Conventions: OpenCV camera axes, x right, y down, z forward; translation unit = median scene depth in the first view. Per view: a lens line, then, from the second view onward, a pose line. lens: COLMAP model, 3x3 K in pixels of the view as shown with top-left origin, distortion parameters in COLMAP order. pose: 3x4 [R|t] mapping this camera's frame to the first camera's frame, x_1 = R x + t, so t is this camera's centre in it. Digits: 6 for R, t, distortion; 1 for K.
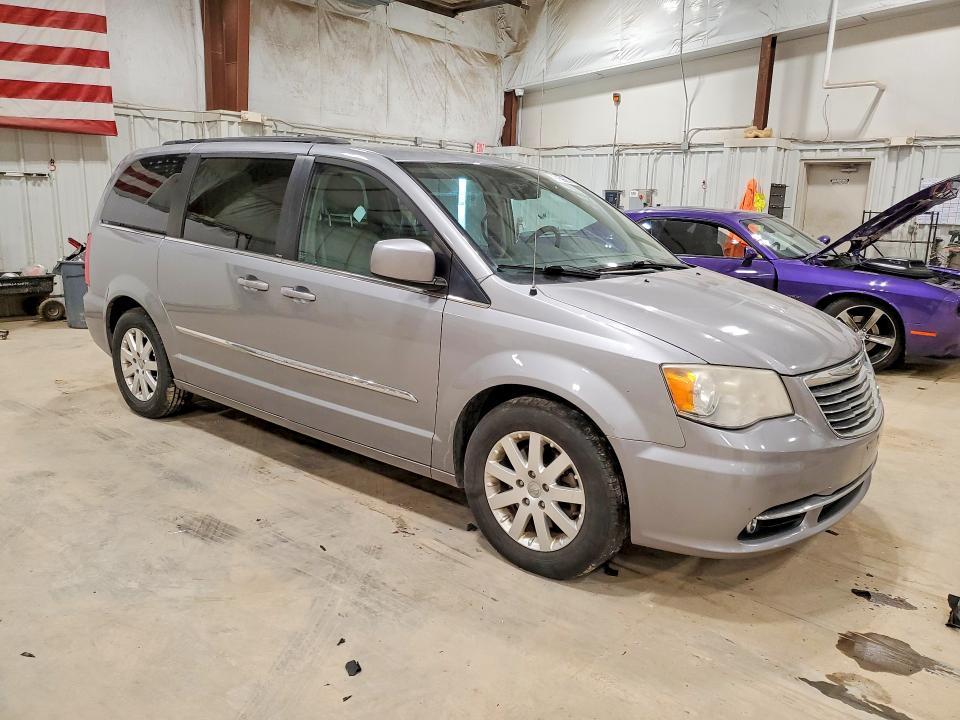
lens RADIAL K [[746.3, 0, 476.3], [0, 746.3, 358.9], [0, 0, 1]] dist [-0.012391, 0.052449]
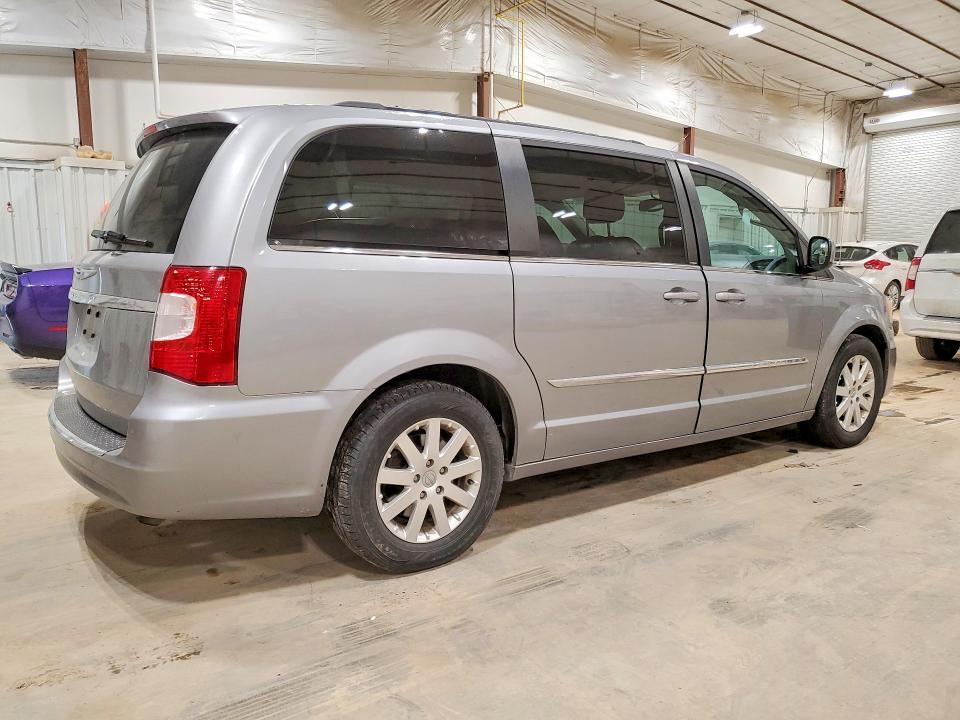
lens RADIAL K [[746.3, 0, 476.3], [0, 746.3, 358.9], [0, 0, 1]] dist [-0.012391, 0.052449]
pose [[0.255258, -0.162788, 0.953070, -1.222741], [0.207163, 0.972041, 0.110545, -0.176444], [-0.944419, 0.169224, 0.281845, 0.978937]]
